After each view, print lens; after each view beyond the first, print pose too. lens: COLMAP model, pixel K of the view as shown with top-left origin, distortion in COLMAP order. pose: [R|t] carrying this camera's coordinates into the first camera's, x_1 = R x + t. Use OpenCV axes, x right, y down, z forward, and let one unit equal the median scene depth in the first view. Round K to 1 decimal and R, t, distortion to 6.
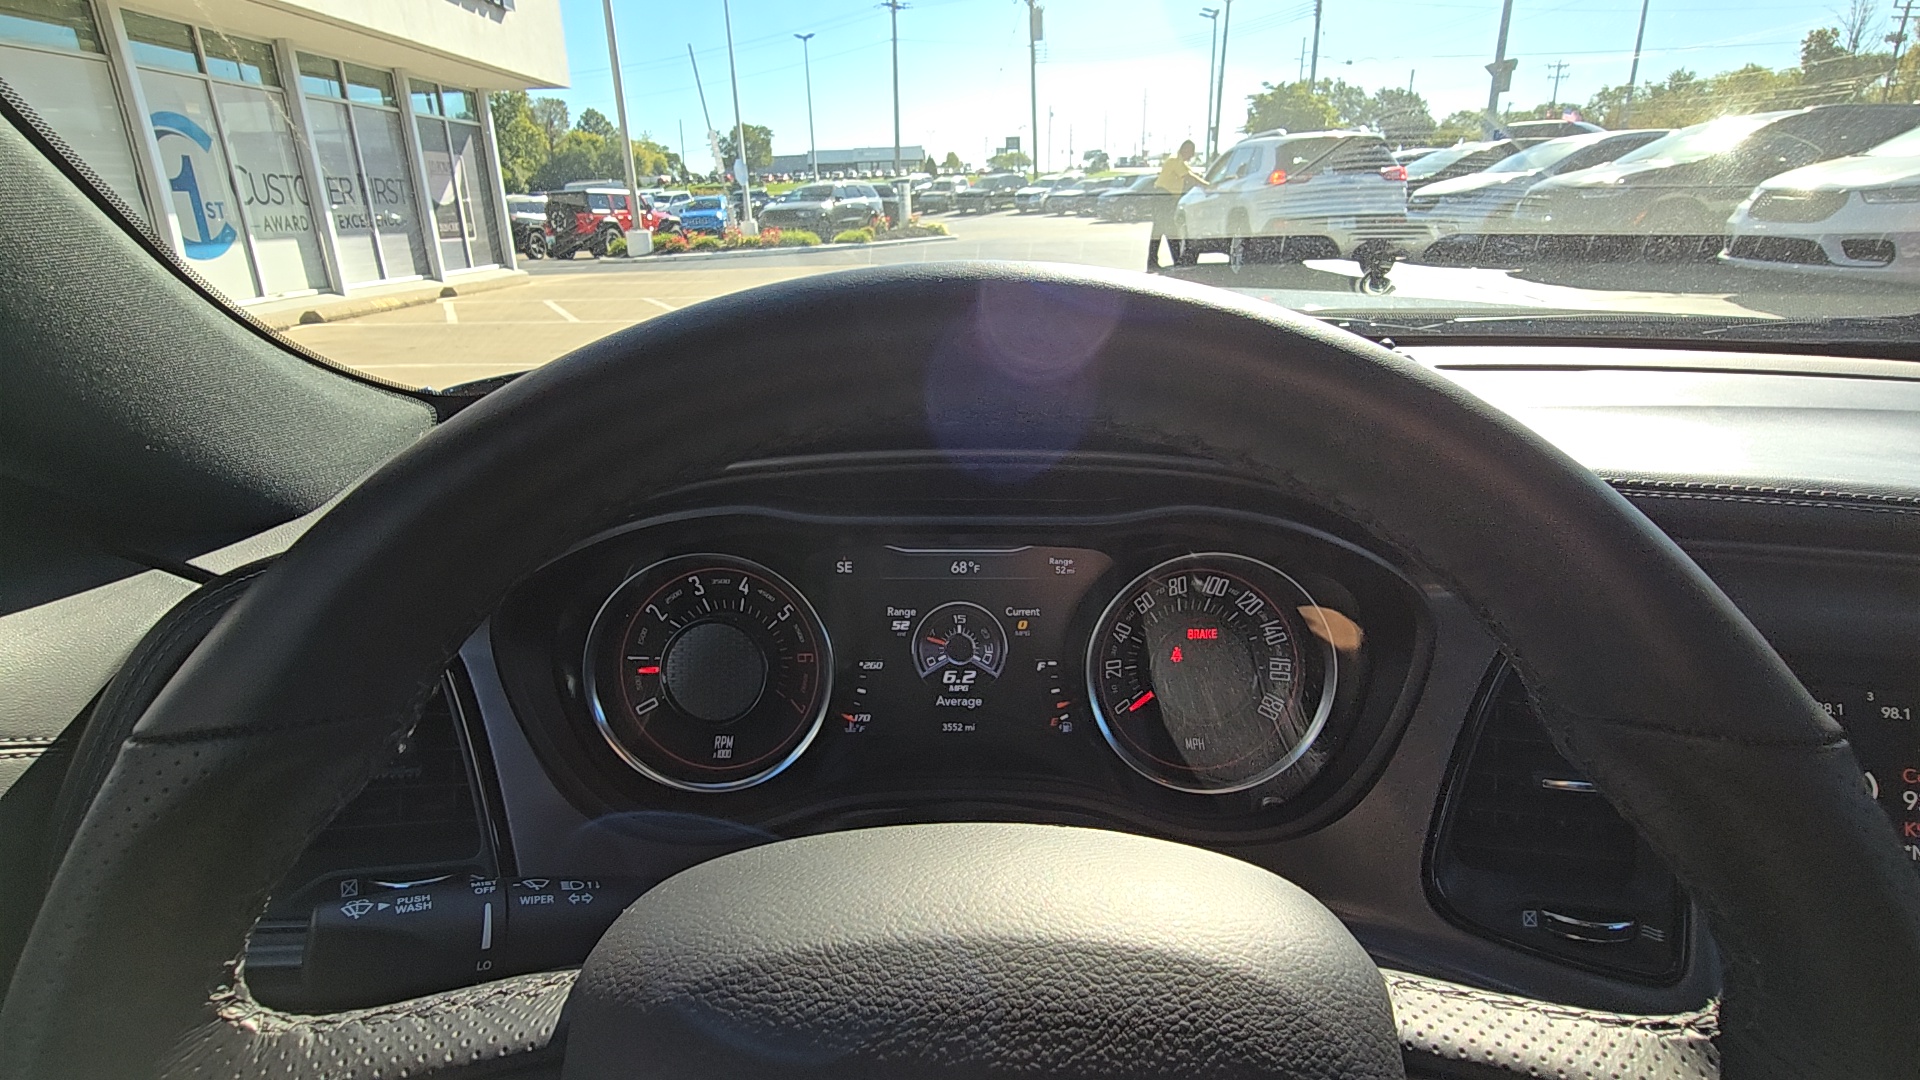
lens RADIAL K [[972.1, 0, 950.4], [0, 972.1, 545.6], [0, 0, 1]] dist [-0.004278, -0.001190]
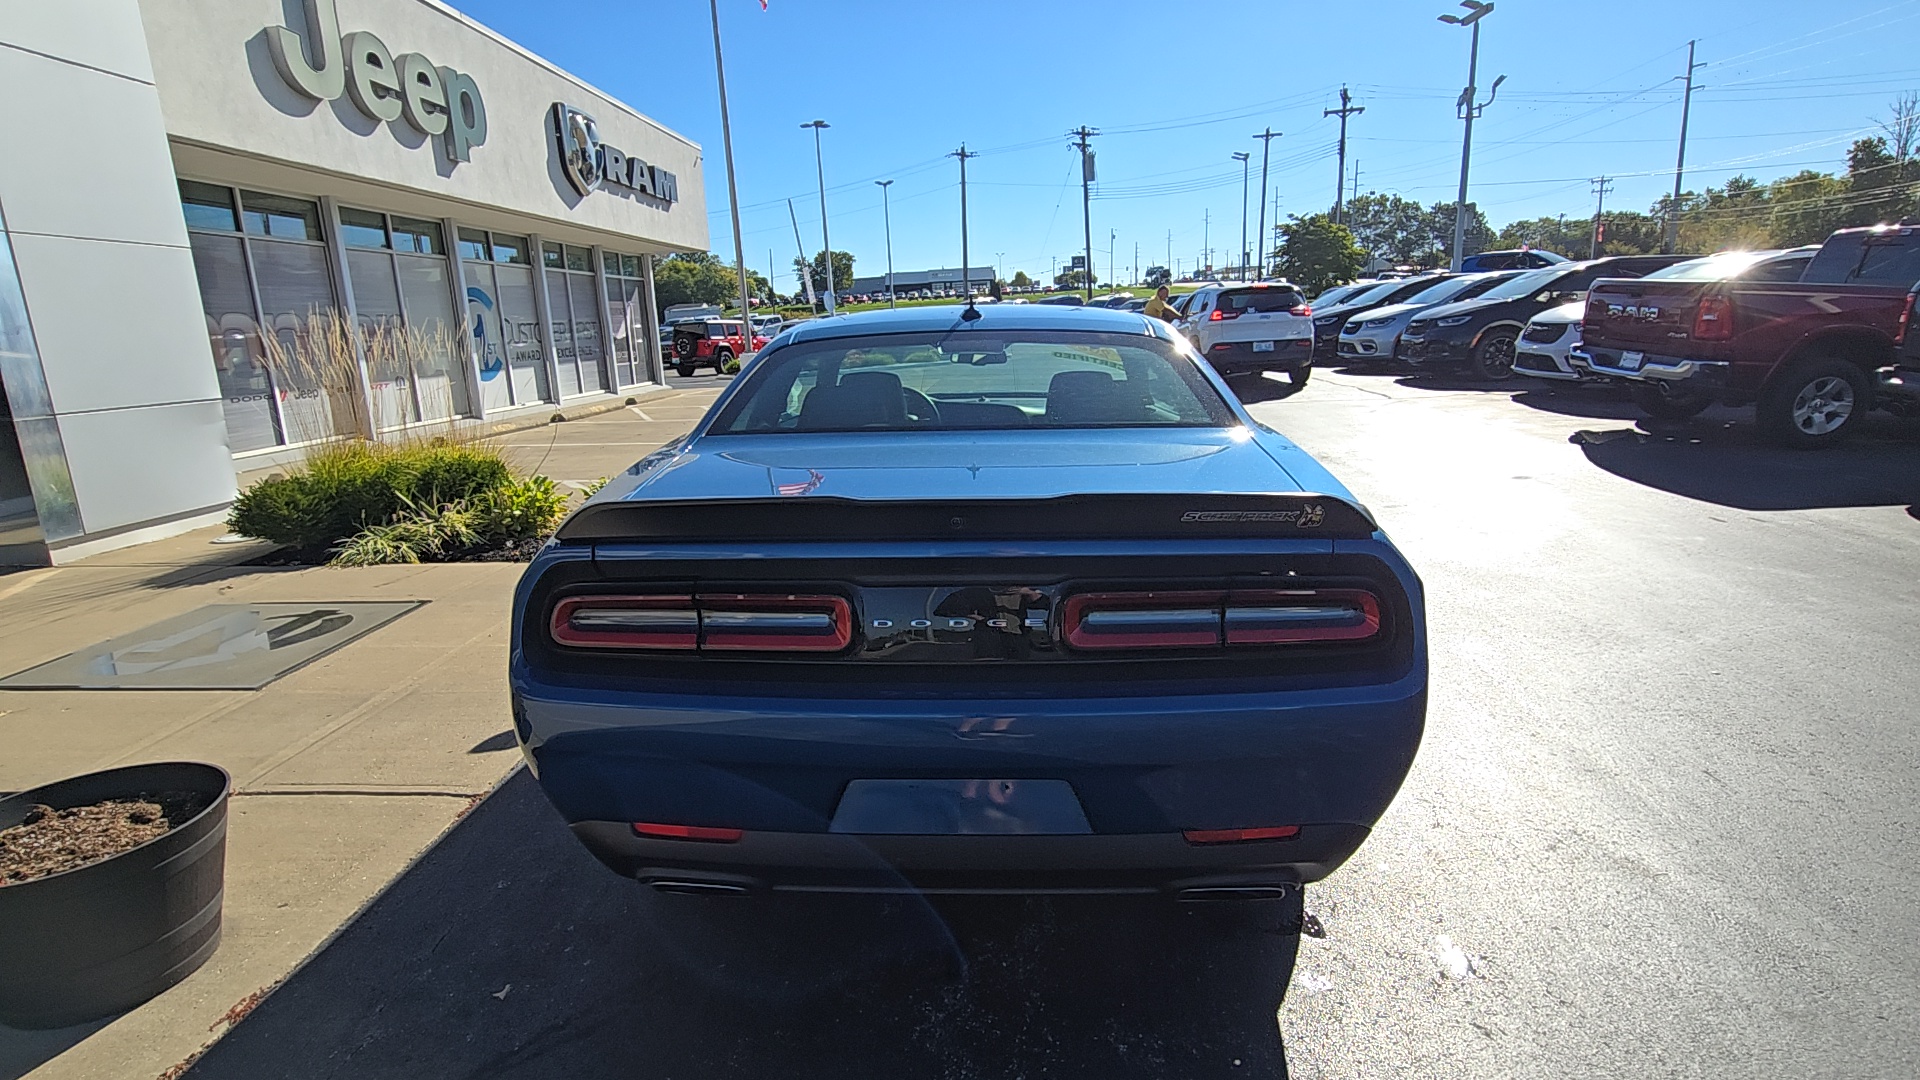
lens RADIAL K [[970.9, 0, 950.6], [0, 970.9, 546.6], [0, 0, 1]] dist [0.003996, -0.001556]
pose [[0.997291, 0.000052, -0.073552, 0.020424], [-0.007910, 0.994275, -0.106561, 0.041551], [0.073125, 0.106854, 0.991582, -0.149824]]
